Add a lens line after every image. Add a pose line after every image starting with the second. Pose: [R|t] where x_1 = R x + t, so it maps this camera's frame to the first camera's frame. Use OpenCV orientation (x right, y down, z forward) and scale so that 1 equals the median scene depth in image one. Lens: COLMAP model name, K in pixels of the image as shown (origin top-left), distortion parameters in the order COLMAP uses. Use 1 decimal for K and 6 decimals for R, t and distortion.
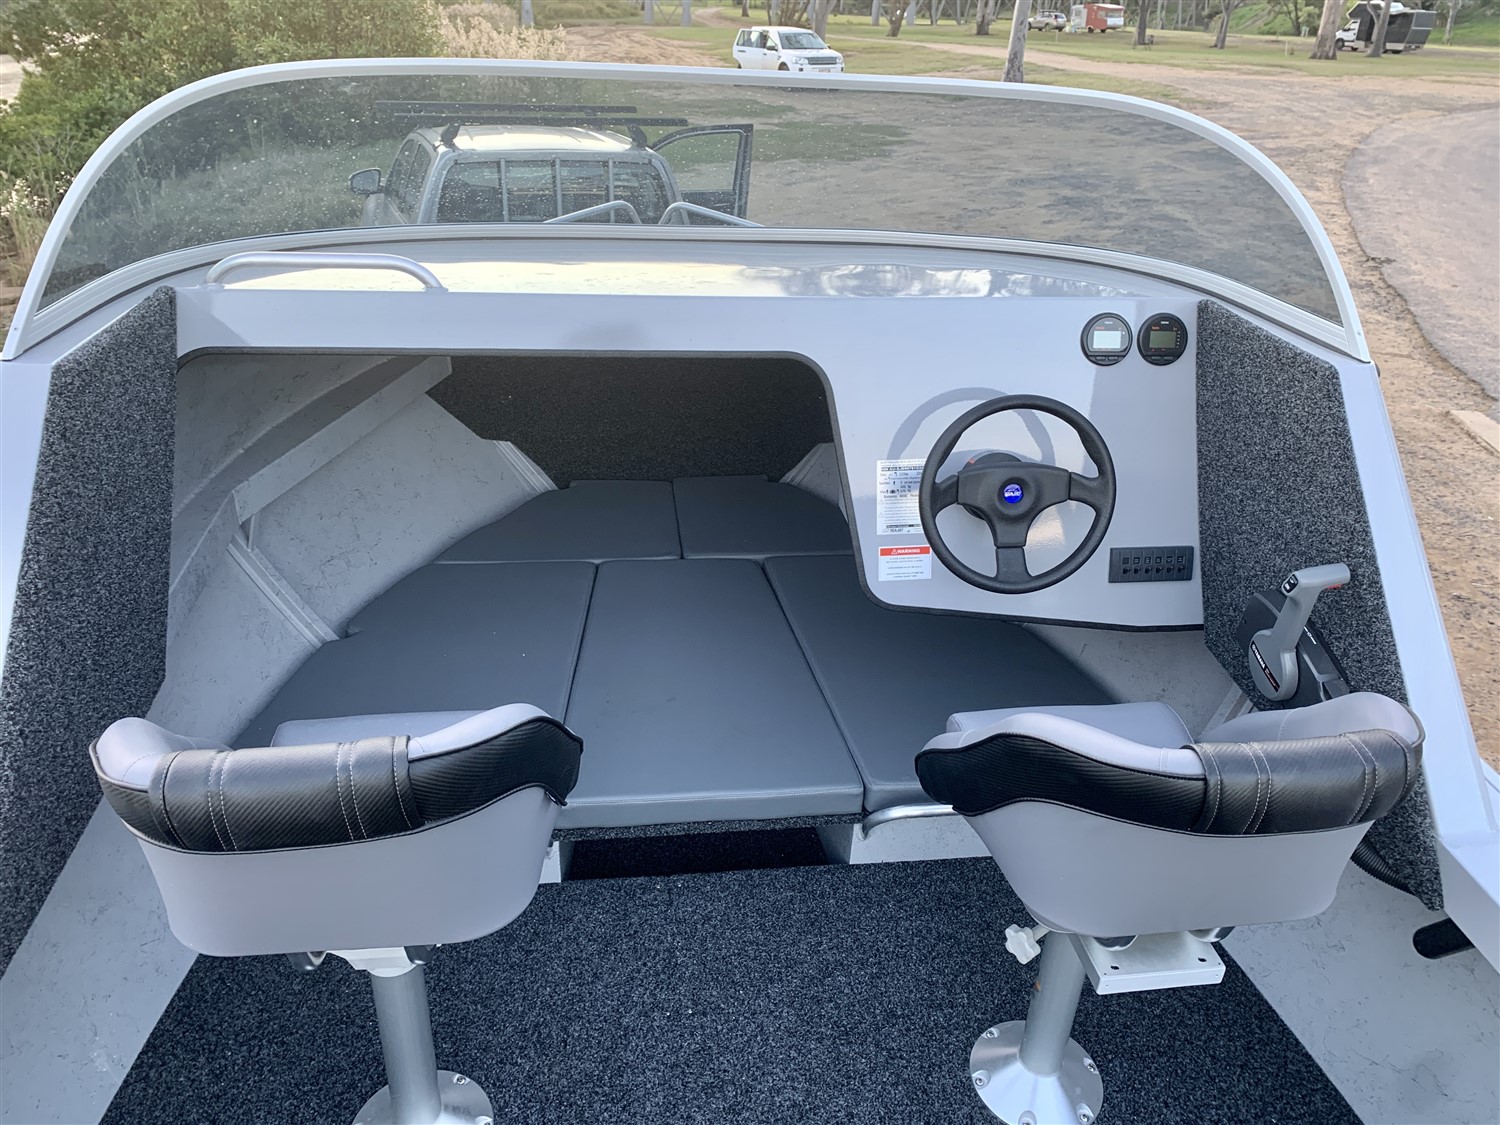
lens RADIAL K [[1114.2, 0, 745.4], [0, 1114.2, 531.4], [0, 0, 1]] dist [0.067337, -0.004693]
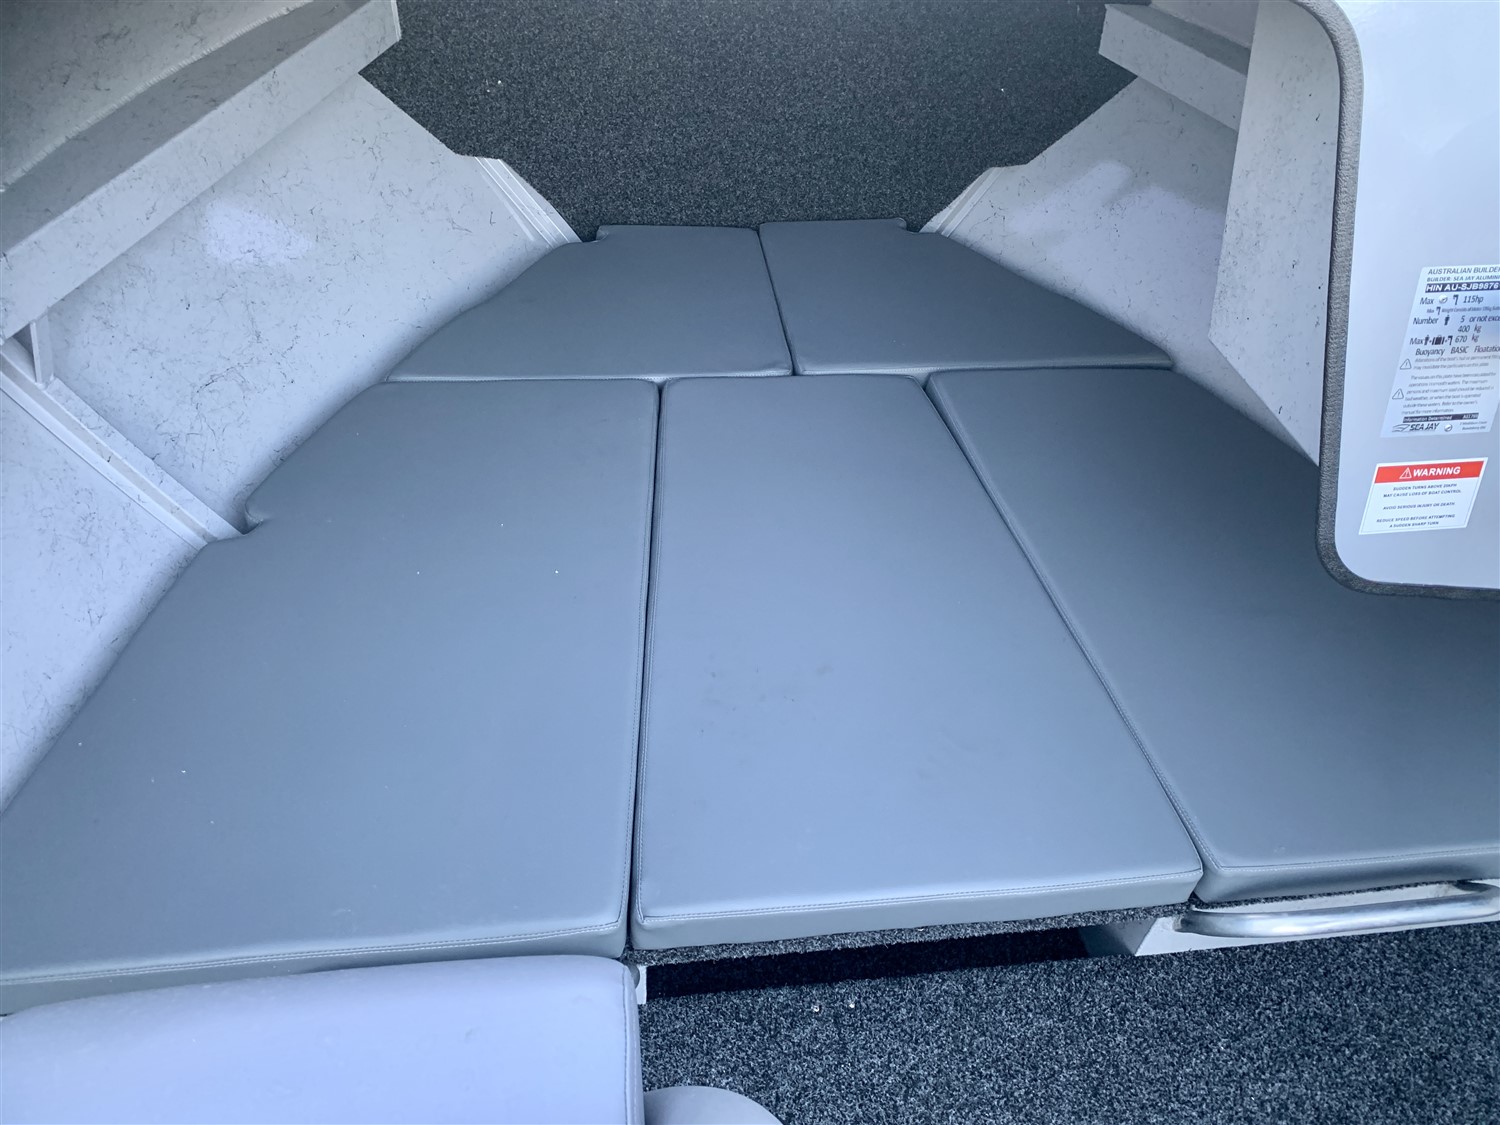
lens RADIAL K [[1157.4, 0, 750.9], [0, 1157.4, 555.7], [0, 0, 1]] dist [0.016397, -0.013363]
pose [[0.999811, 0.011461, 0.015716, -0.121057], [-0.015206, 0.964381, 0.264080, -0.061348], [-0.012130, -0.264269, 0.964373, 0.484021]]
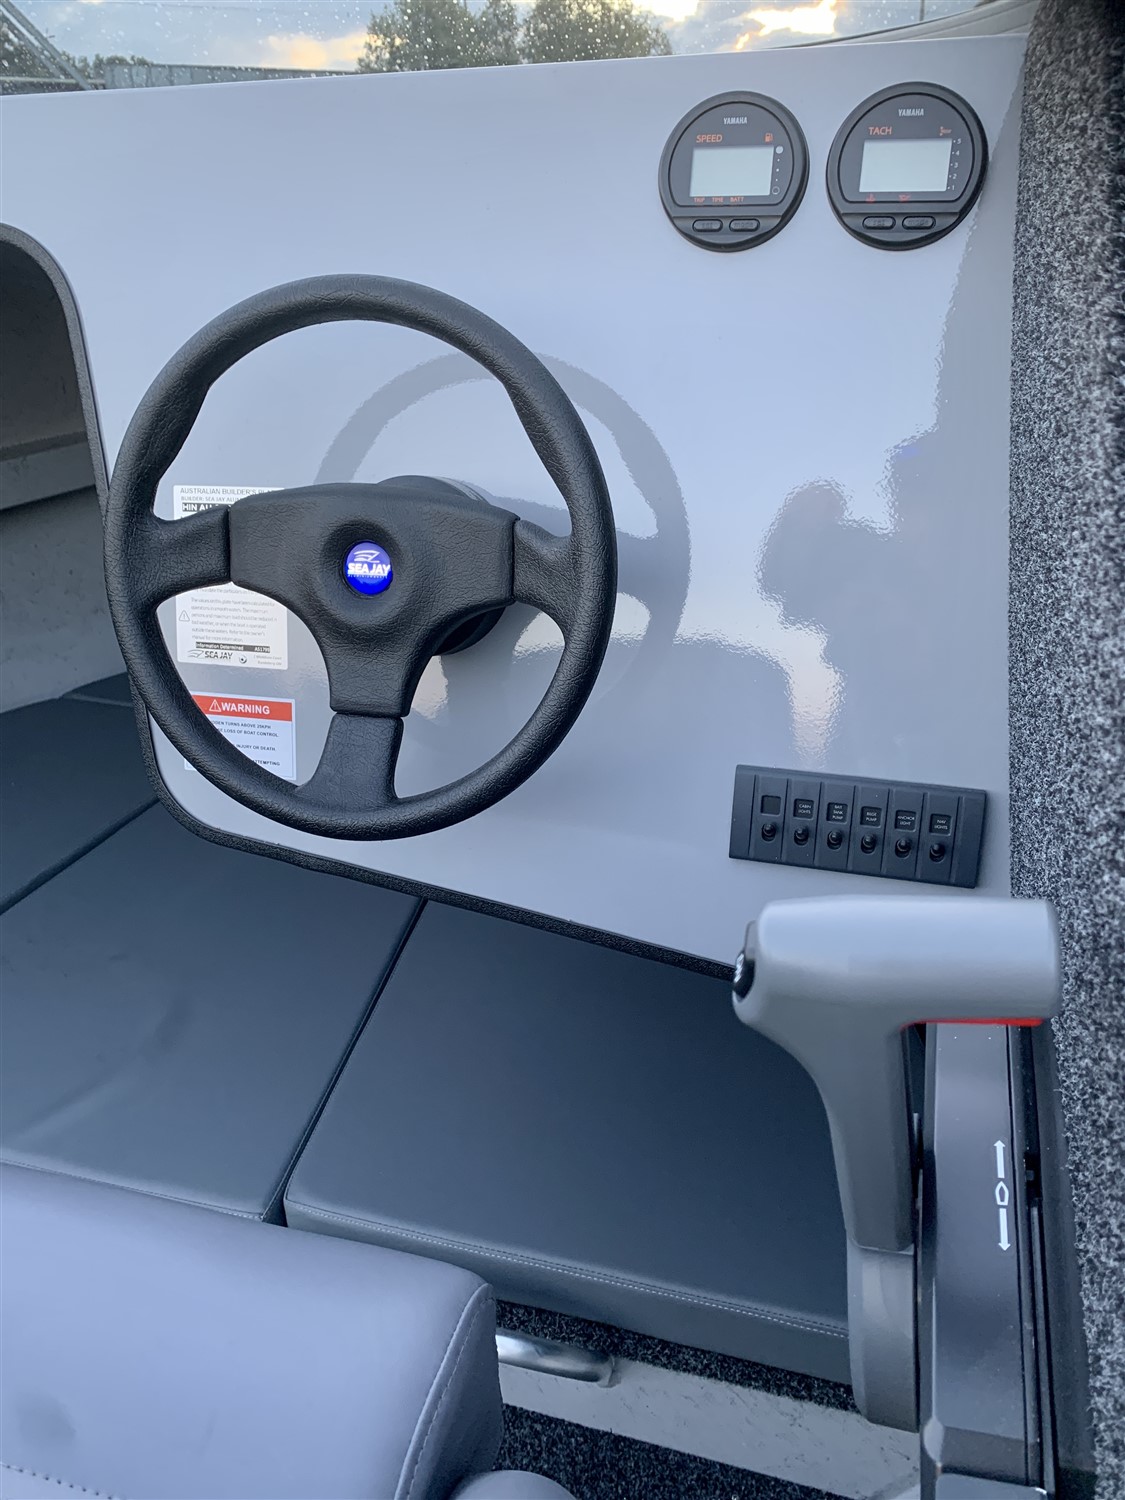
lens RADIAL K [[1157.4, 0, 567.9], [0, 1157.4, 737.4], [0, 0, 1]] dist [0.016397, -0.013363]
pose [[0.905419, 0.116701, -0.408162, 0.392476], [-0.124038, 0.992241, 0.008549, 0.008770], [0.405993, 0.042887, 0.912869, 0.576145]]
